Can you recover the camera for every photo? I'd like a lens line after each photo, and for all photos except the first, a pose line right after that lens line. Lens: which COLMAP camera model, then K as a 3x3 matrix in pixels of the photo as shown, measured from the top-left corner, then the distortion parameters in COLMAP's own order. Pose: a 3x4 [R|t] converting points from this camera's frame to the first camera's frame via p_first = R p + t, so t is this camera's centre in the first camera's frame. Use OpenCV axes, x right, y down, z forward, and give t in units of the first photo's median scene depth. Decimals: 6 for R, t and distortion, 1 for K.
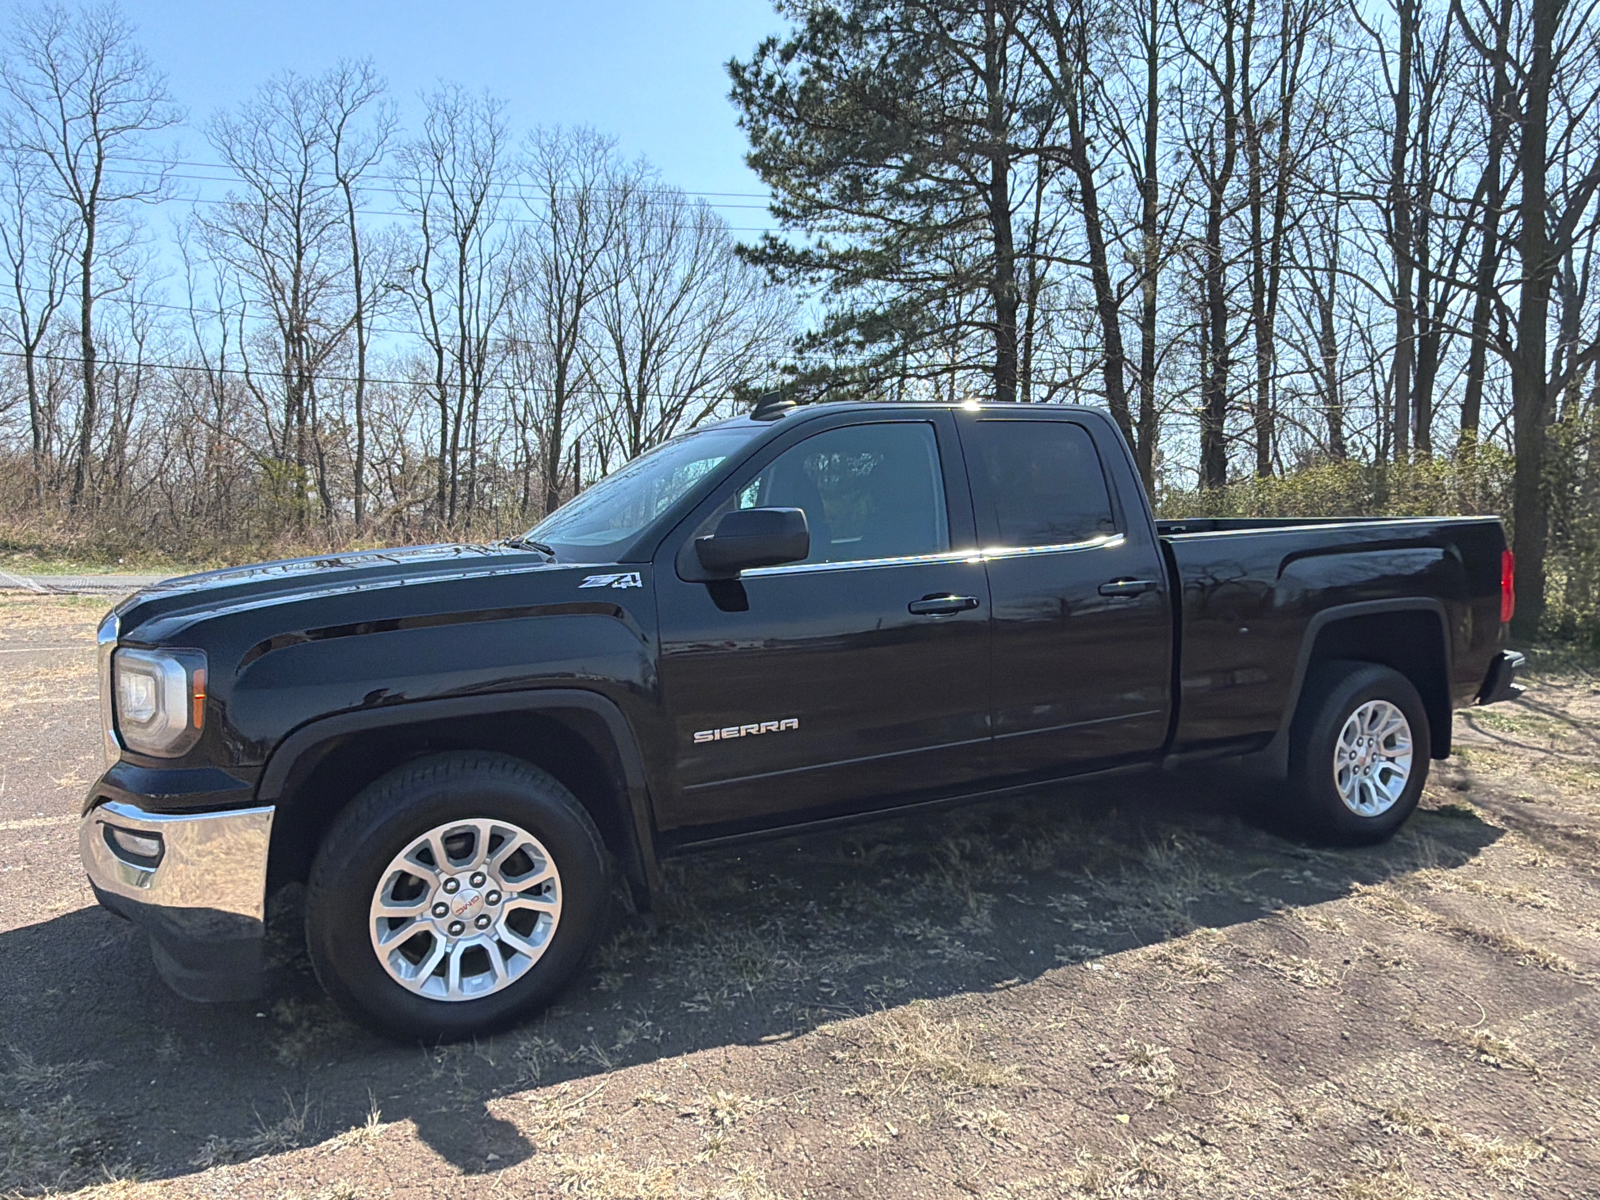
lens RADIAL K [[1020.4, 0, 804.6], [0, 1020.4, 591.3], [0, 0, 1]] dist [-0.000539, 0.001893]
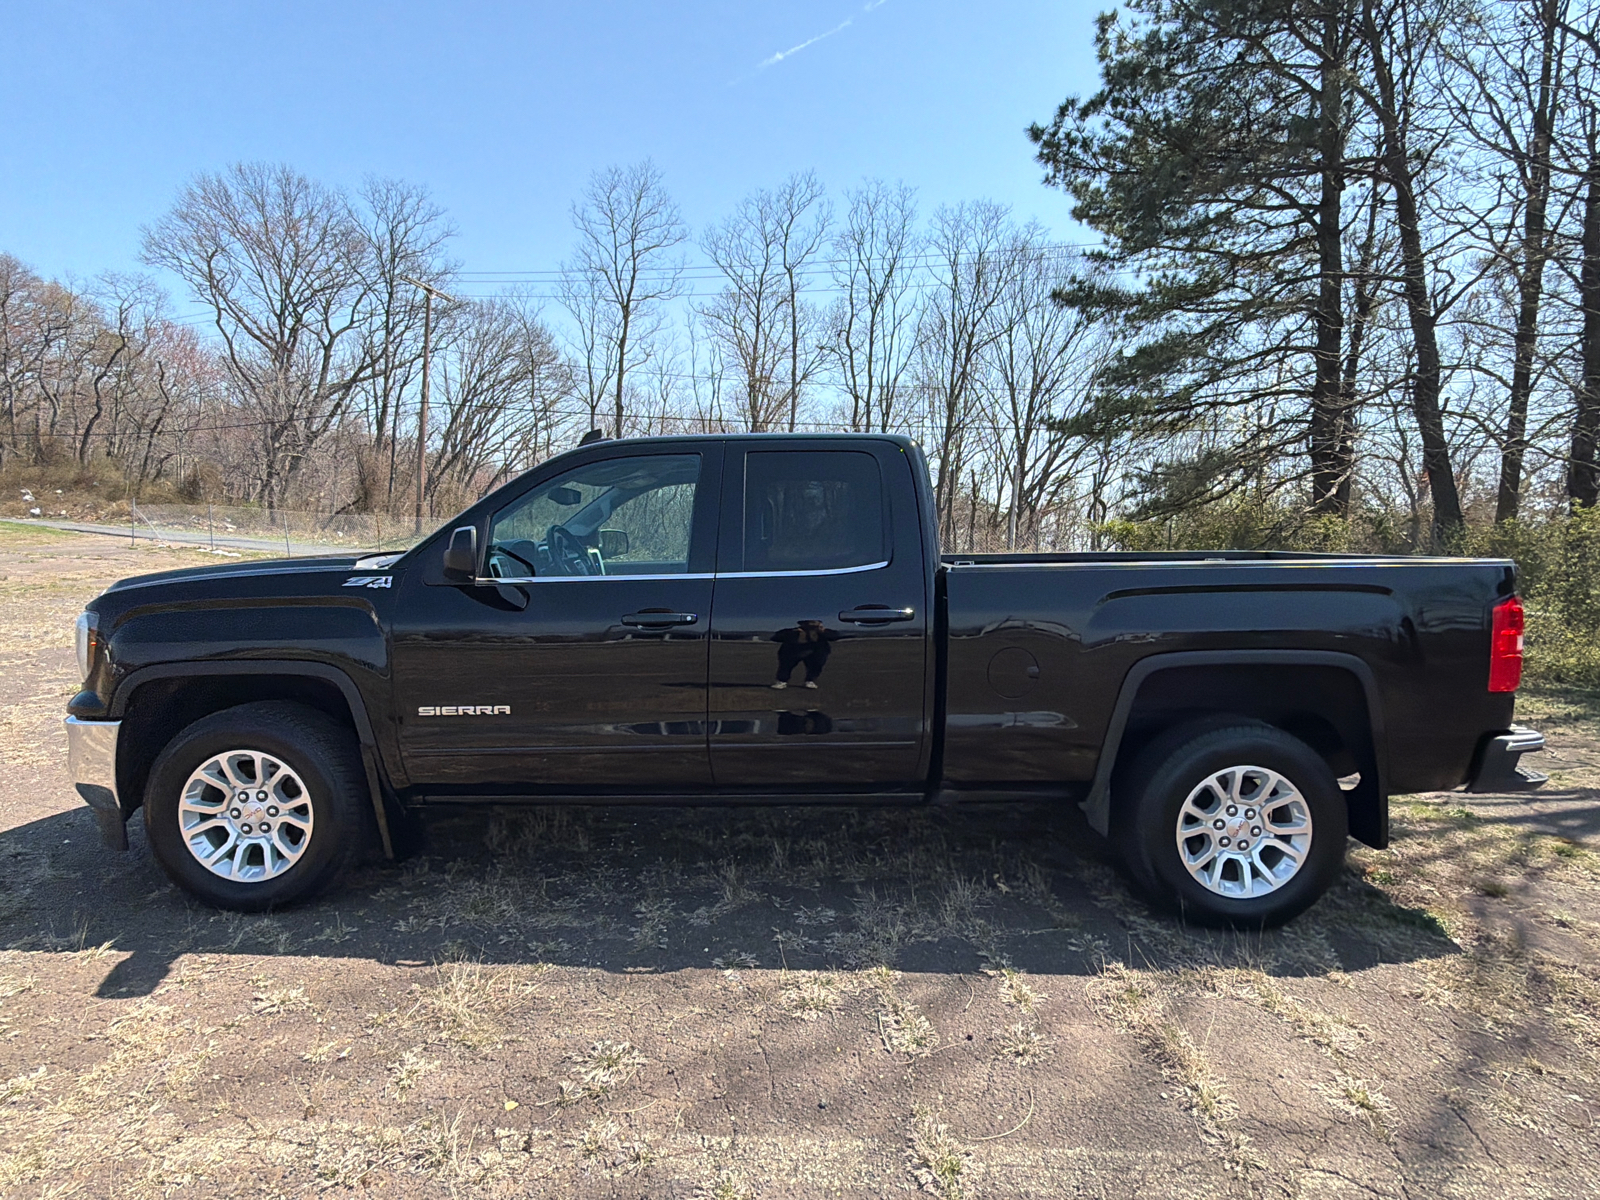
lens RADIAL K [[871.9, 0, 796.6], [0, 871.9, 598.3], [0, 0, 1]] dist [-0.010890, 0.010867]
pose [[0.901485, 0.056713, -0.429078, 0.493650], [-0.056303, 0.998320, 0.013660, -0.022341], [0.429132, 0.011844, 0.903164, 0.156967]]
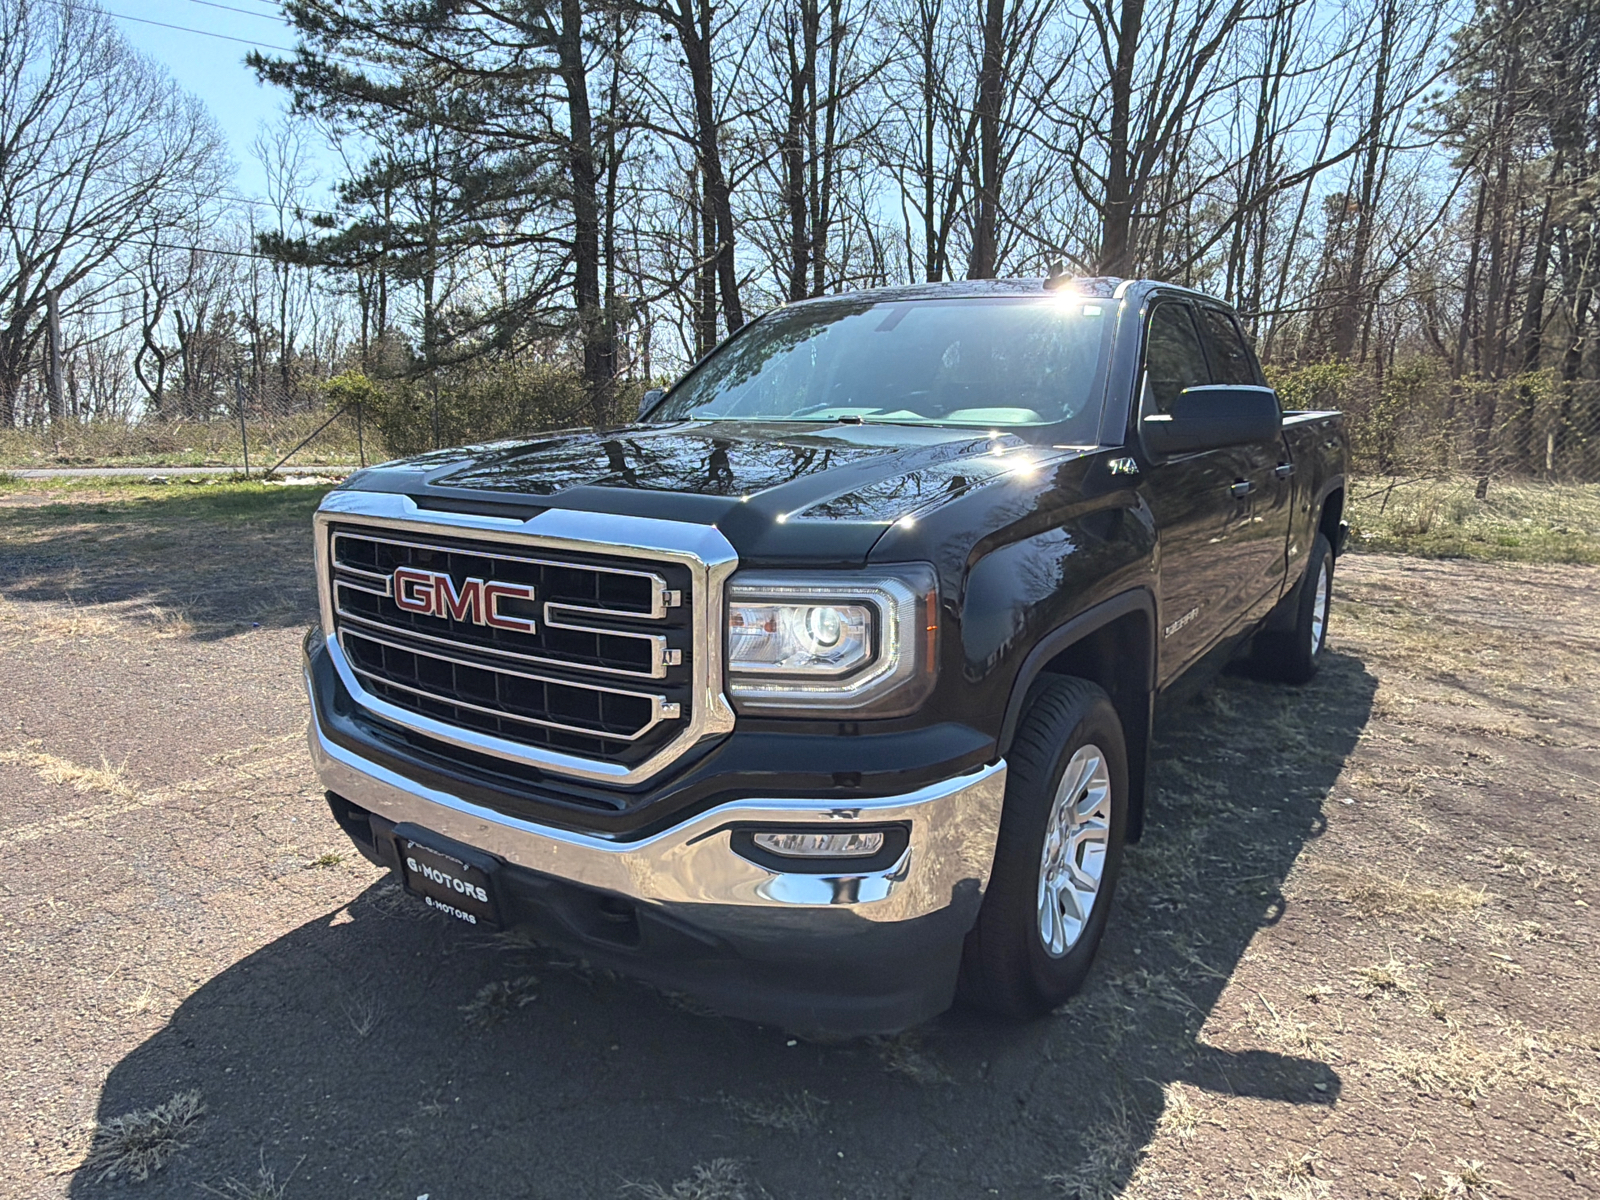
lens RADIAL K [[1020.4, 0, 800.9], [0, 1020.4, 610.2], [0, 0, 1]] dist [-0.000539, 0.001893]
pose [[0.865385, -0.077149, 0.495133, -0.565336], [0.015789, 0.991785, 0.126939, -0.001913], [-0.500858, -0.102033, 0.859494, 0.236153]]
